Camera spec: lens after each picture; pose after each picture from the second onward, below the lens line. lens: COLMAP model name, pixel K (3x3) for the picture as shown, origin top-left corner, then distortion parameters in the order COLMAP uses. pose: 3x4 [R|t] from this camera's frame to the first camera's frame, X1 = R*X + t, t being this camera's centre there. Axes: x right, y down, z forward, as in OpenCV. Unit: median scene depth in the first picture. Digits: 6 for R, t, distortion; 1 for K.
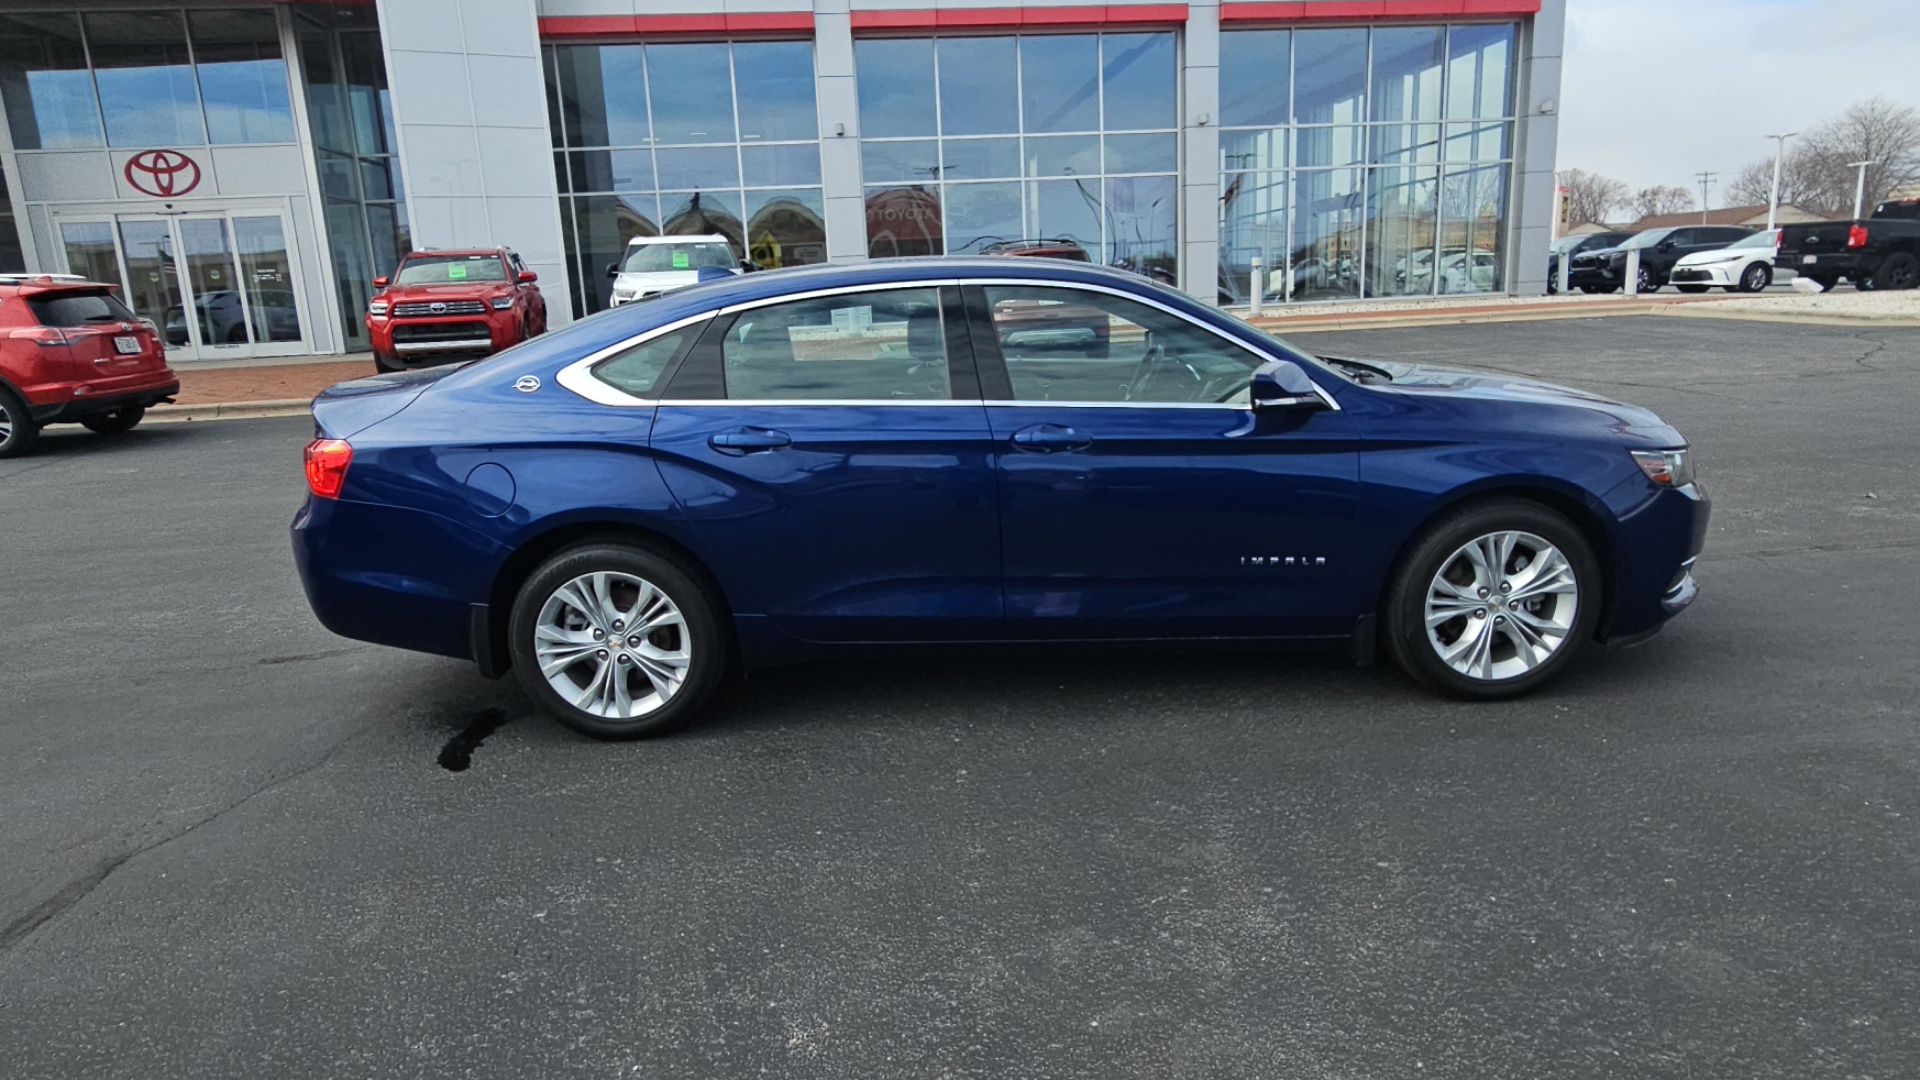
lens RADIAL K [[1130.6, 0, 961.2], [0, 1130.6, 544.2], [0, 0, 1]] dist [0.008018, -0.004793]
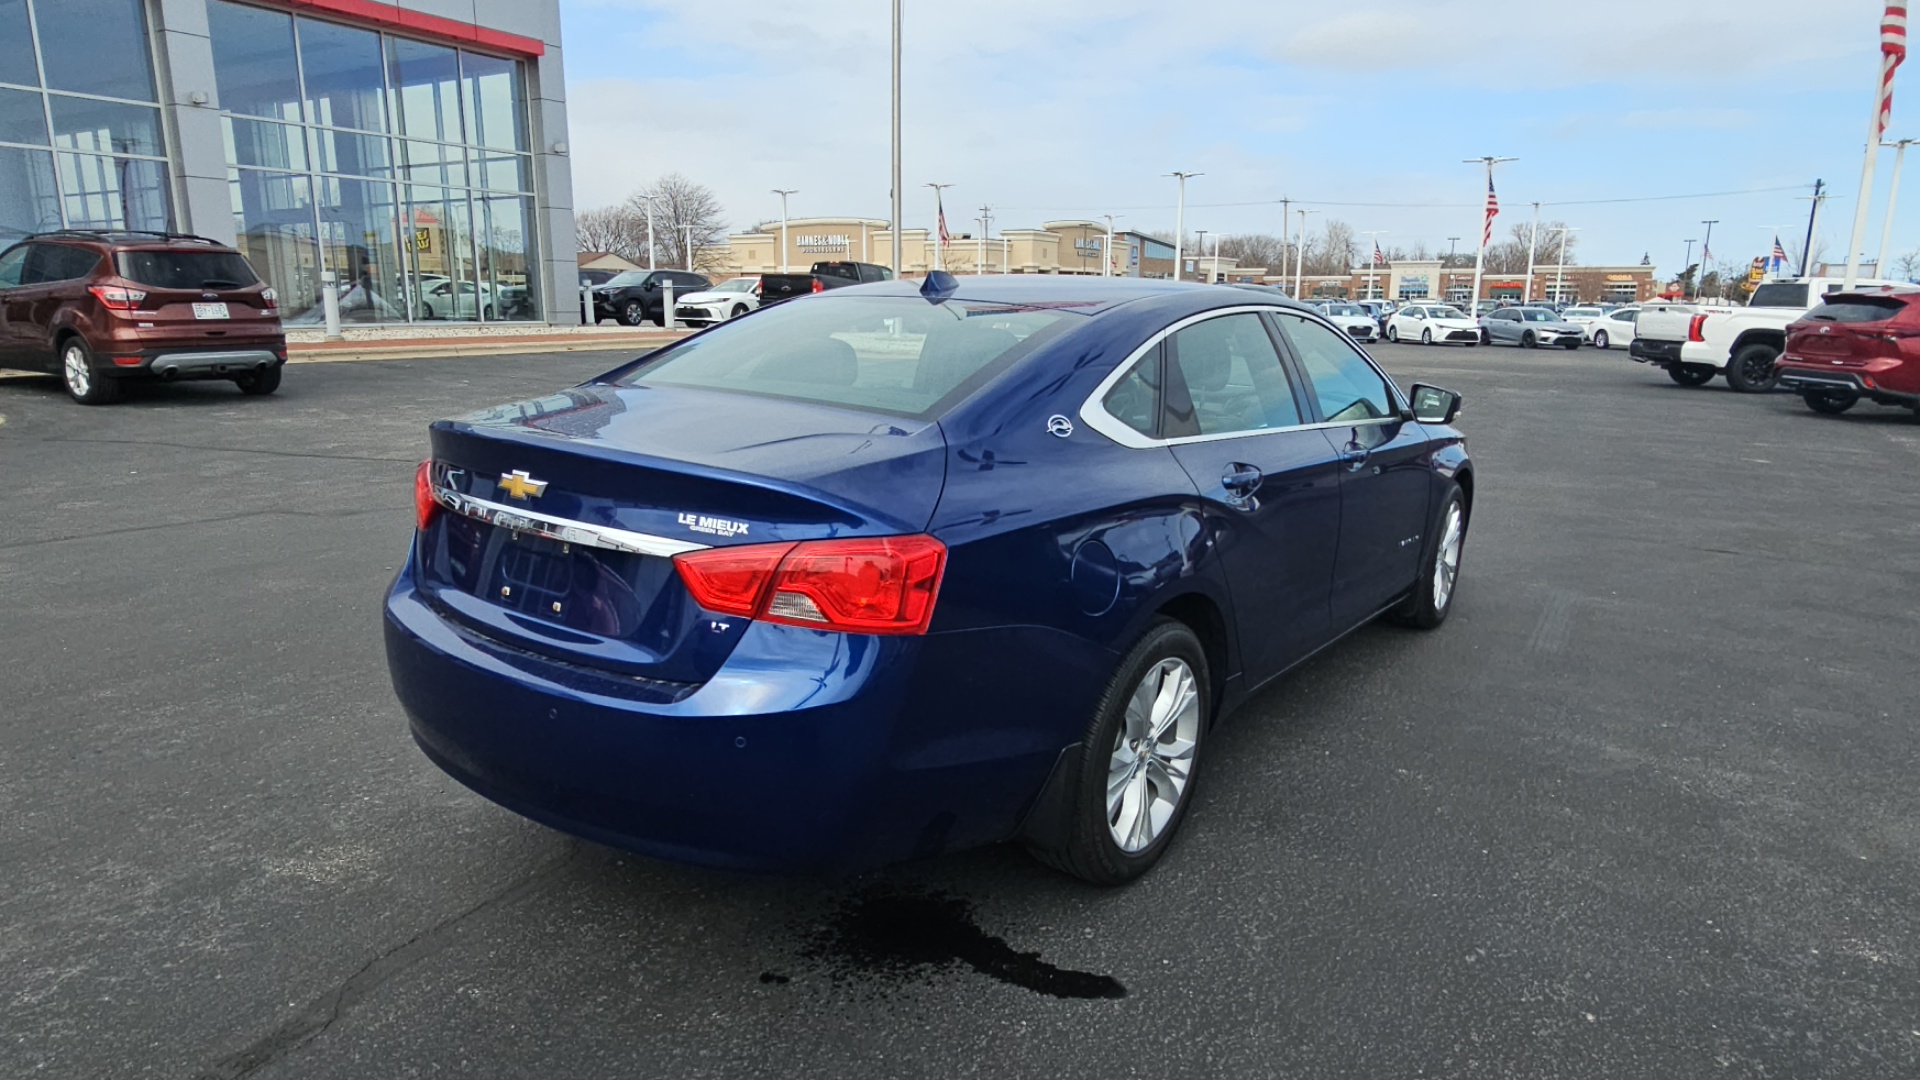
lens RADIAL K [[1130.6, 0, 966.4], [0, 1130.6, 551.4], [0, 0, 1]] dist [0.008018, -0.004793]
pose [[0.596702, -0.127736, 0.792232, -0.139985], [0.141661, 0.988512, 0.052685, -0.015430], [-0.789860, 0.080791, 0.607942, 0.087490]]
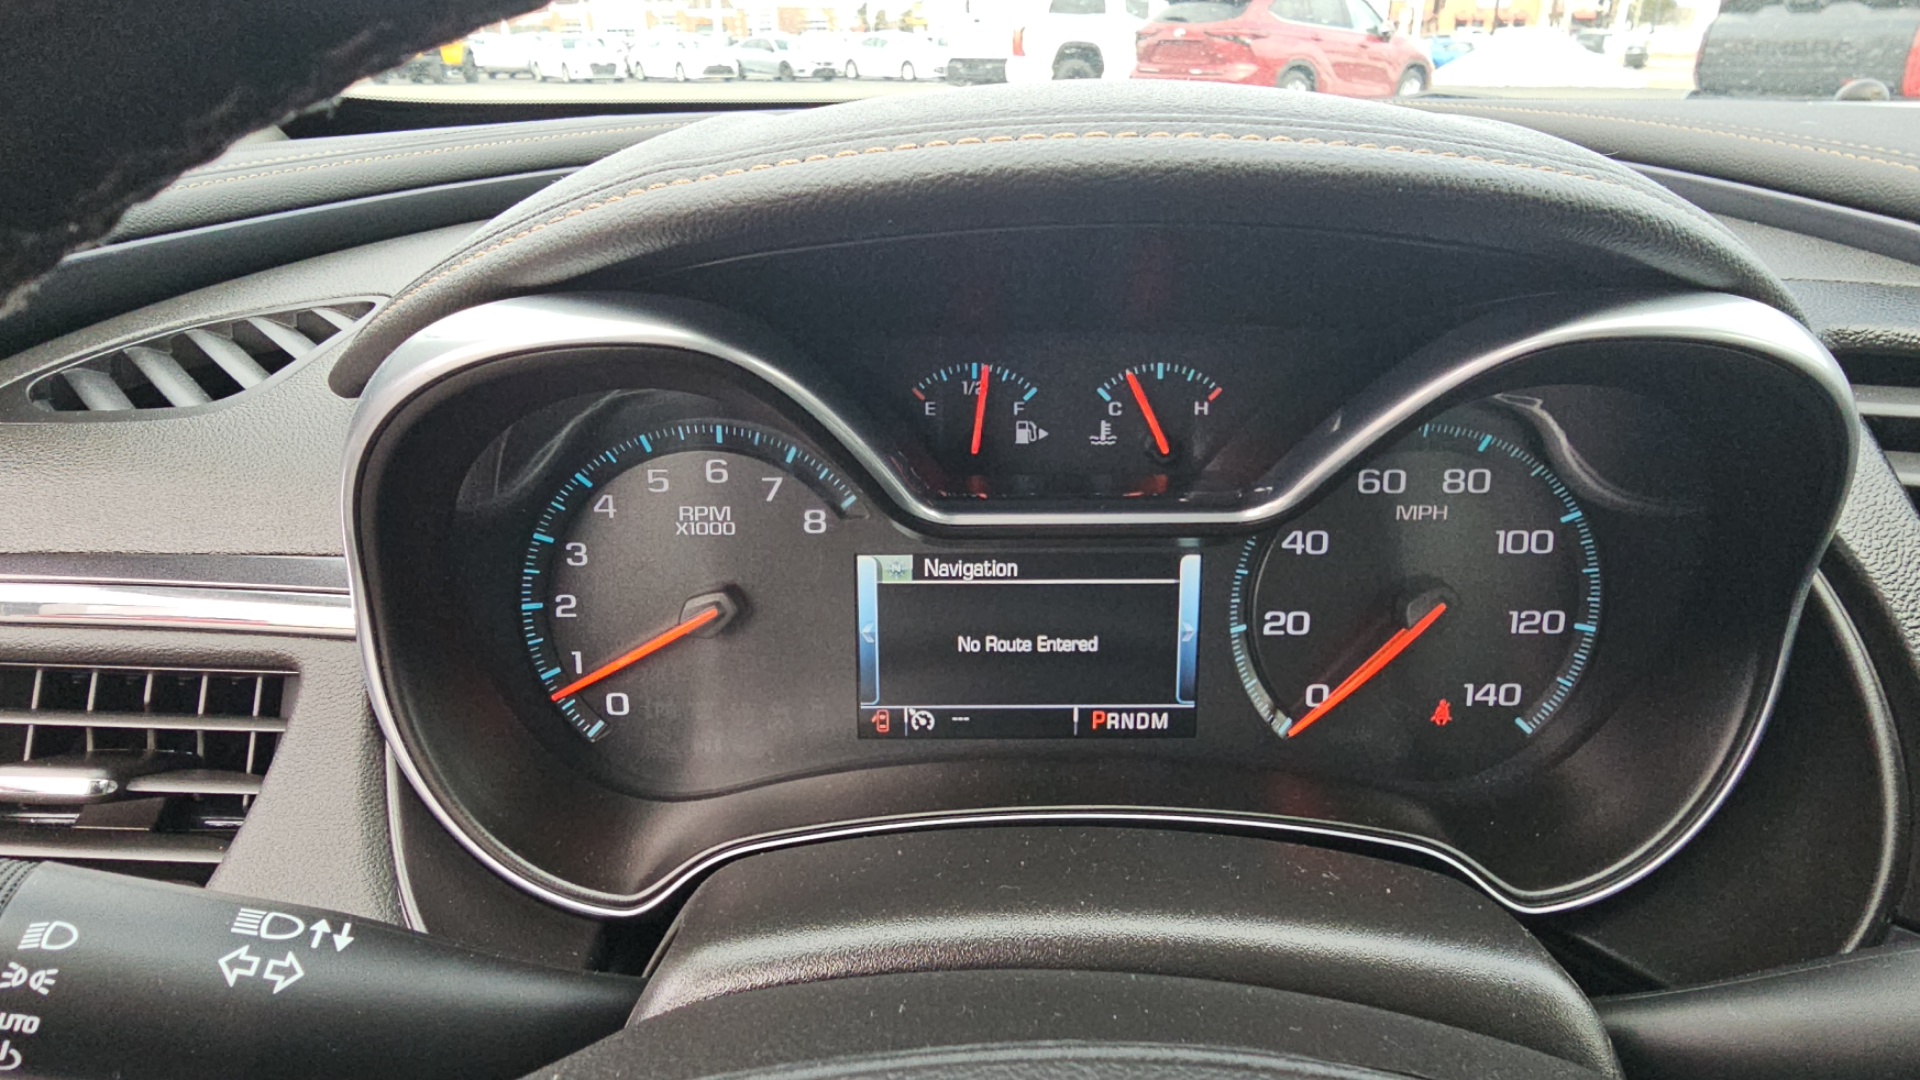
lens RADIAL K [[1130.6, 0, 969.3], [0, 1130.6, 559.3], [0, 0, 1]] dist [0.008018, -0.004793]
pose [[-0.004106, -0.377909, 0.925834, 0.028218], [0.231479, 0.900336, 0.368528, -0.030756], [-0.972831, 0.215825, 0.083781, 0.184276]]
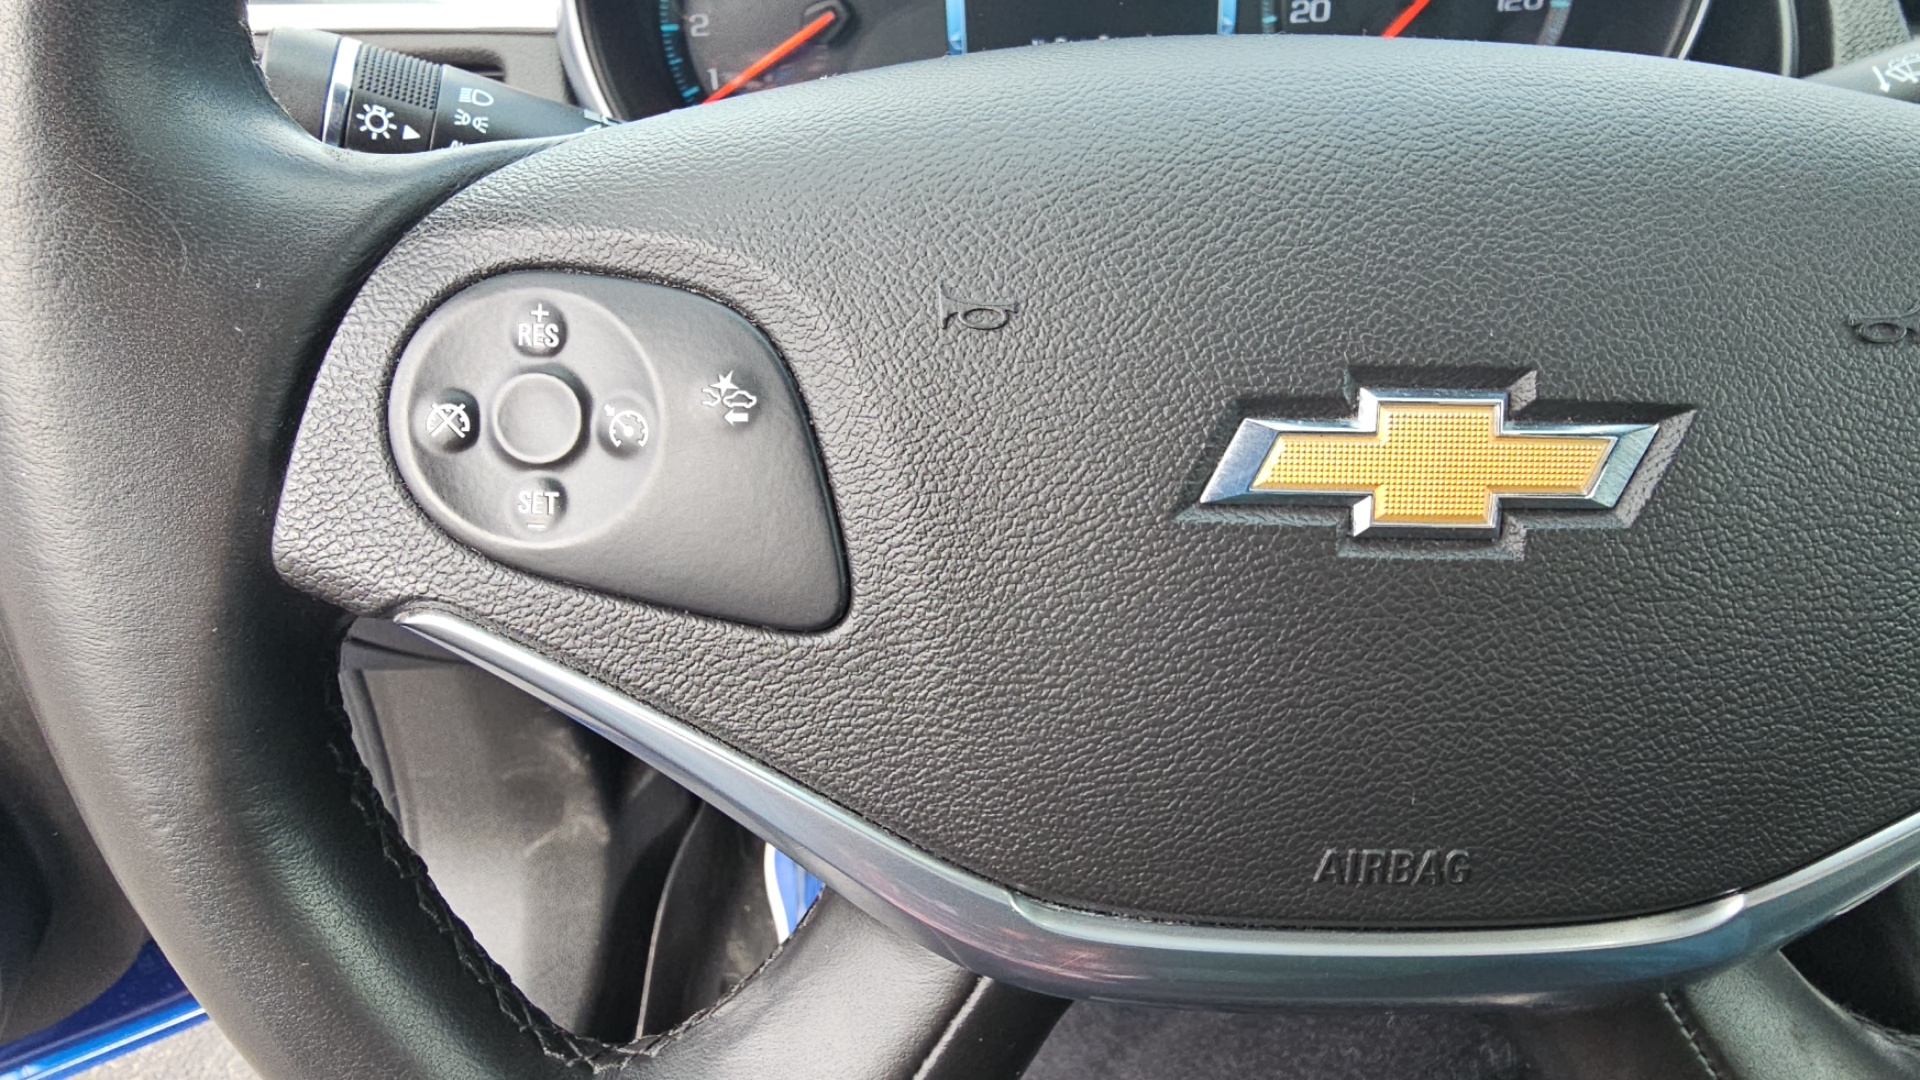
lens RADIAL K [[1130.6, 0, 960.2], [0, 1130.6, 555.3], [0, 0, 1]] dist [0.008018, -0.004793]
pose [[-0.052923, -0.589969, 0.805690, 0.023587], [0.269842, 0.768356, 0.580357, -0.029035], [-0.961449, 0.248124, 0.118535, 0.186497]]
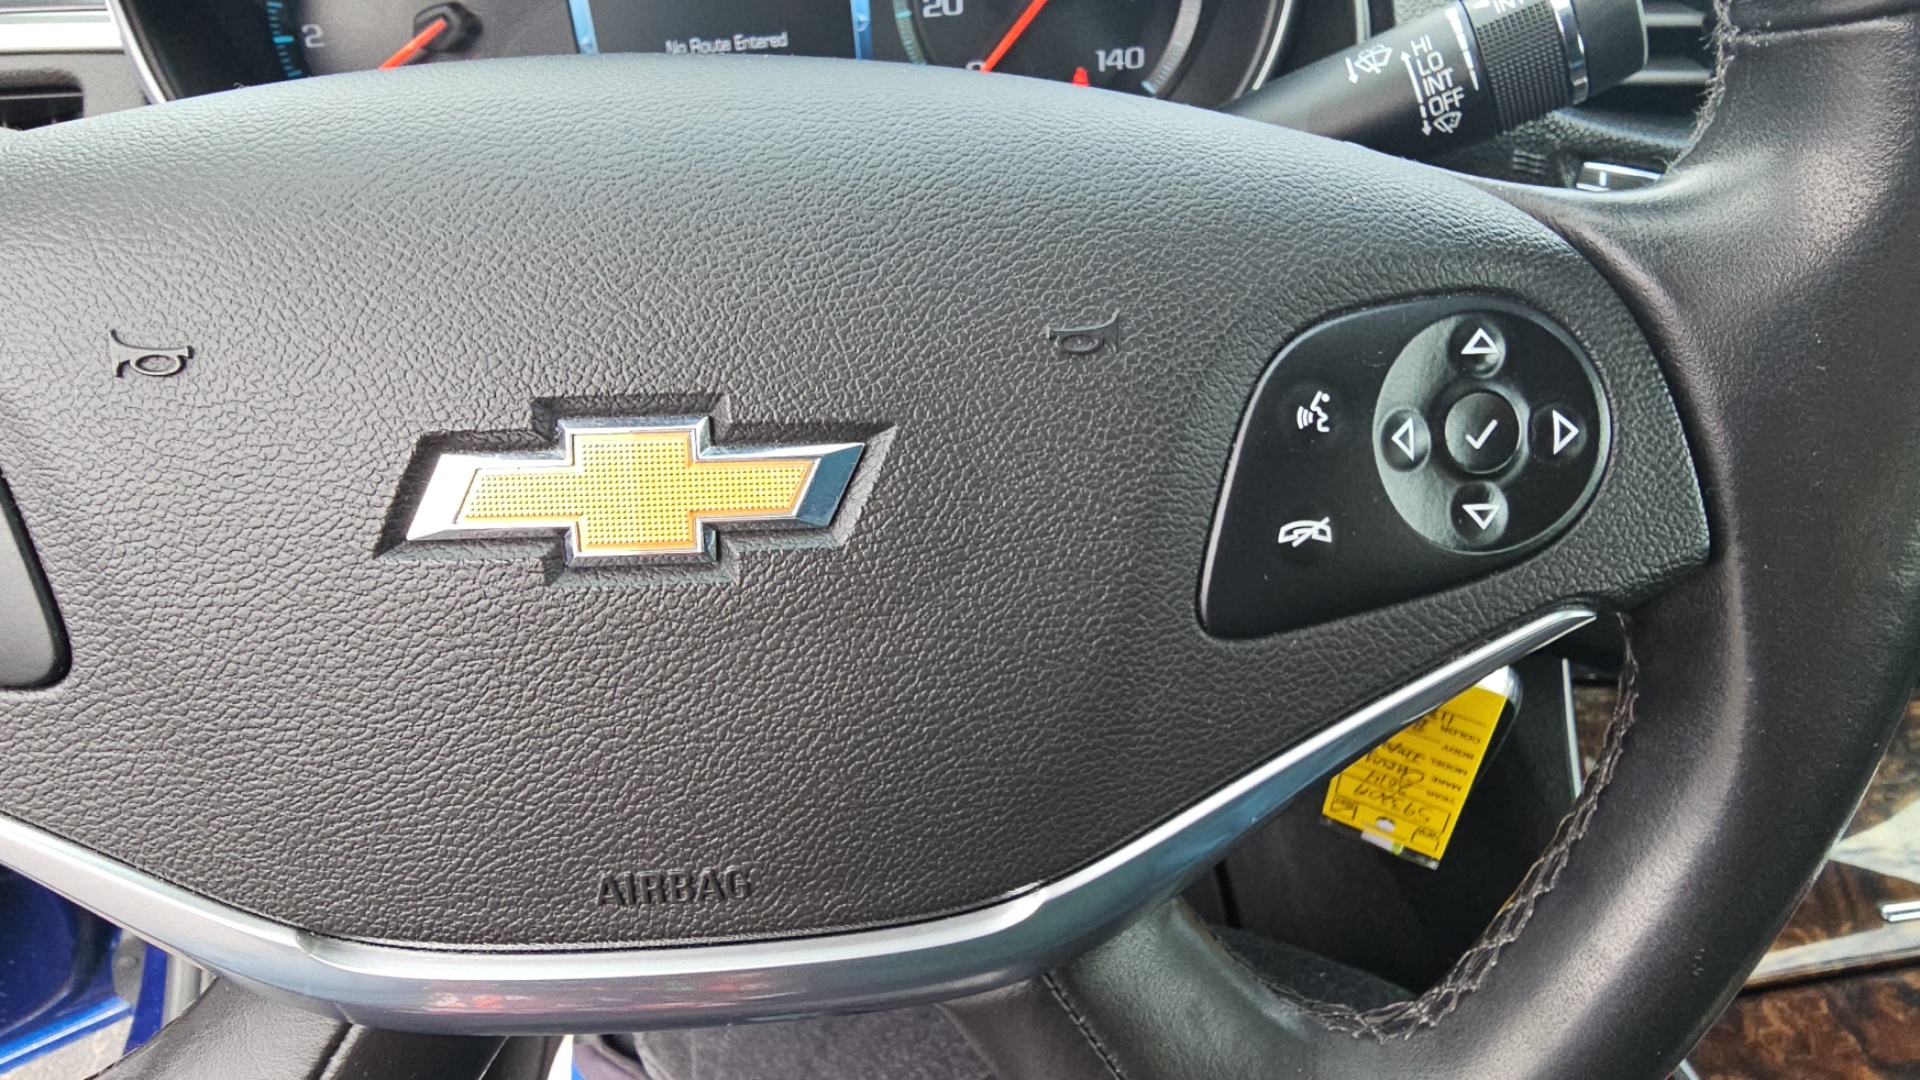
lens RADIAL K [[1130.6, 0, 964.3], [0, 1130.6, 552.0], [0, 0, 1]] dist [0.008018, -0.004793]
pose [[-0.112572, -0.597439, 0.793974, 0.023391], [0.280372, 0.747485, 0.602210, -0.028157], [-0.953267, 0.290400, 0.083359, 0.182616]]
